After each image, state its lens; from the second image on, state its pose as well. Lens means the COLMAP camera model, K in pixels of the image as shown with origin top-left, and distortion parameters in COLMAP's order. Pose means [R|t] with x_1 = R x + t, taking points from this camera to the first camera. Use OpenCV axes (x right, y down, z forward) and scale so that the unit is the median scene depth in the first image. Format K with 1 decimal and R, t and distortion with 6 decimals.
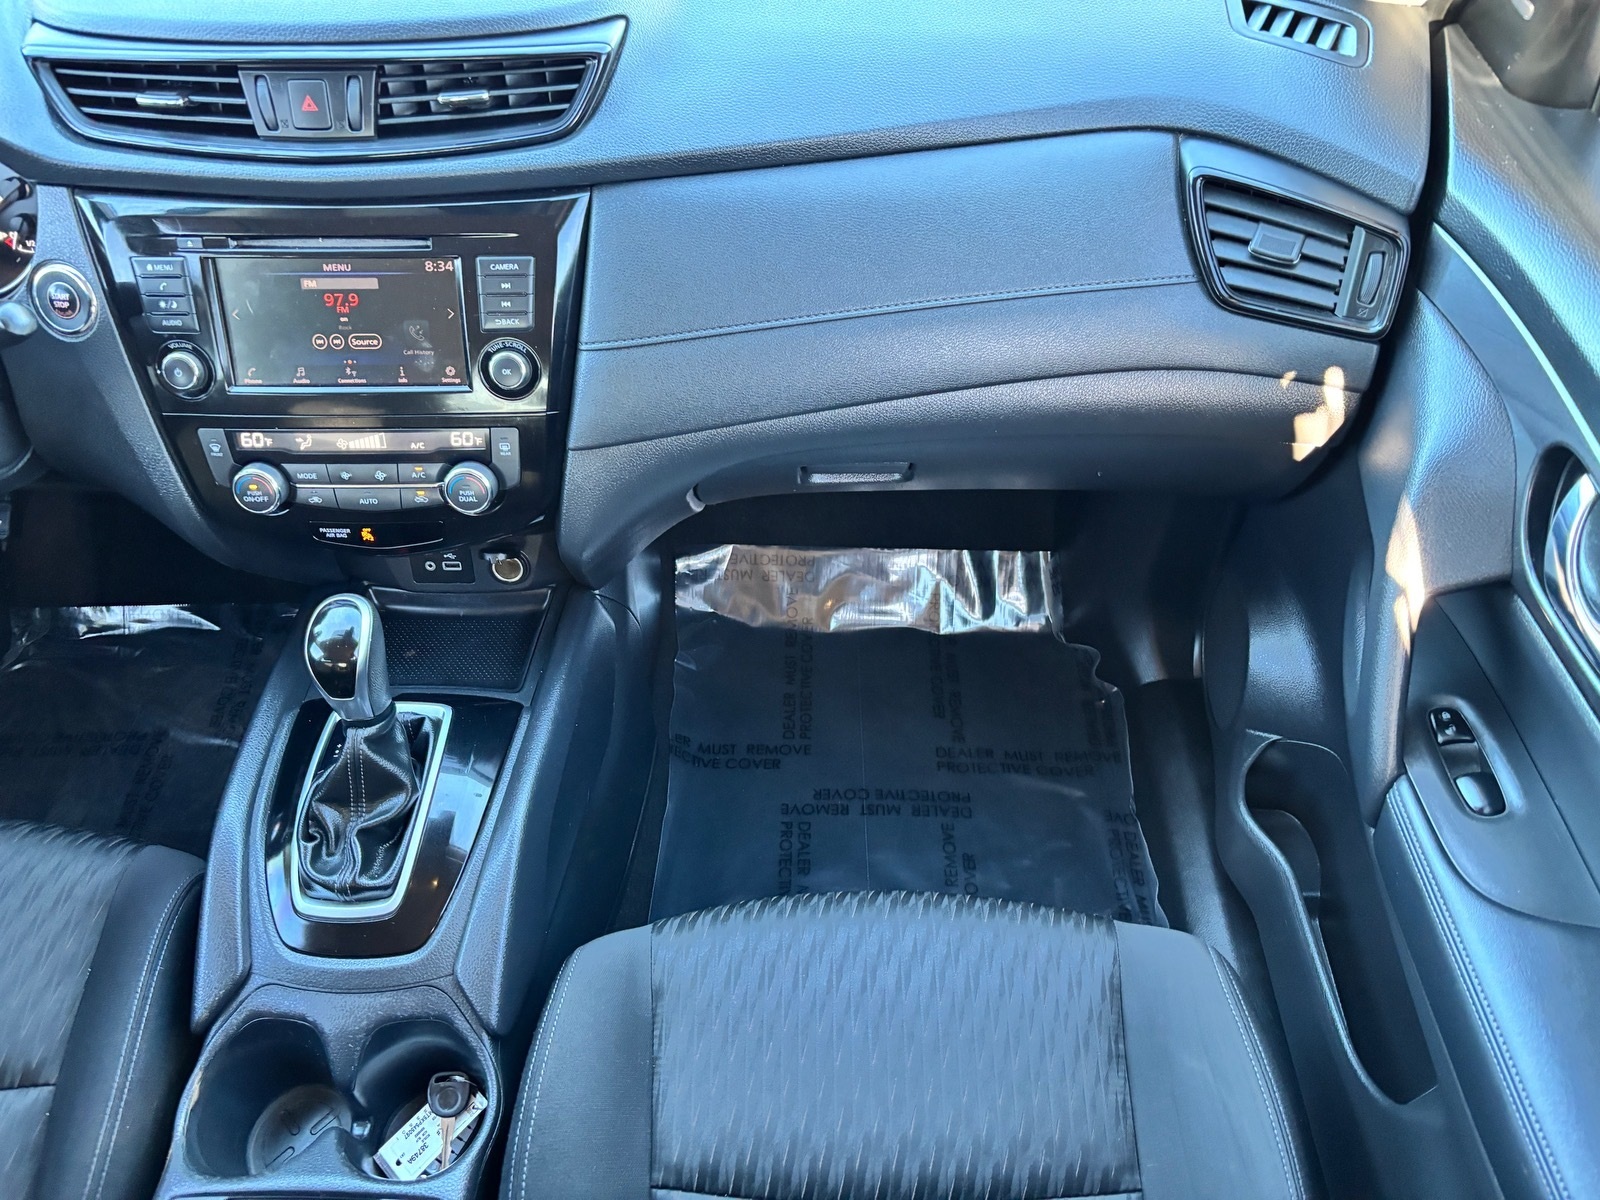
lens RADIAL K [[1222.0, 0, 786.7], [0, 1222.0, 608.8], [0, 0, 1]] dist [0.036382, -0.045203]
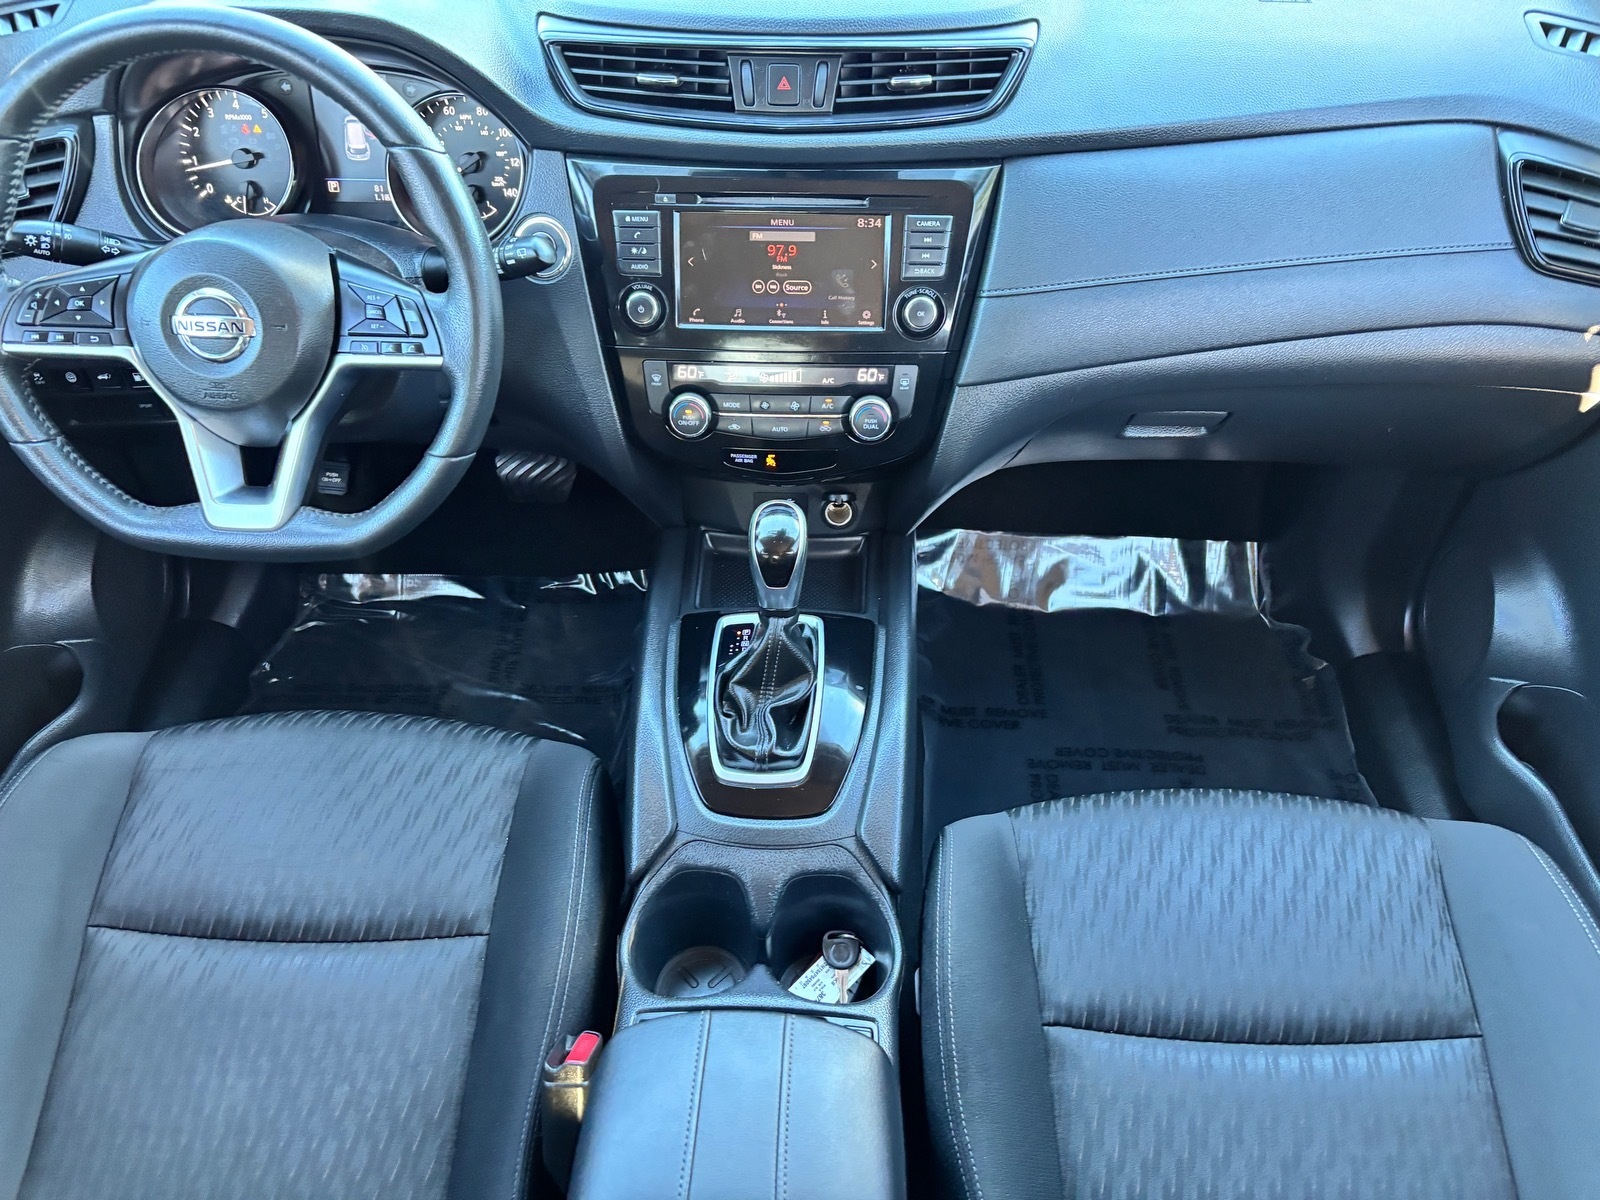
lens RADIAL K [[1222.0, 0, 789.4], [0, 1222.0, 606.2], [0, 0, 1]] dist [0.036382, -0.045203]
pose [[0.999735, 0.022844, -0.002863, -0.329383], [-0.022992, 0.997075, -0.072895, 0.166366], [0.001190, 0.072942, 0.997335, -0.141422]]
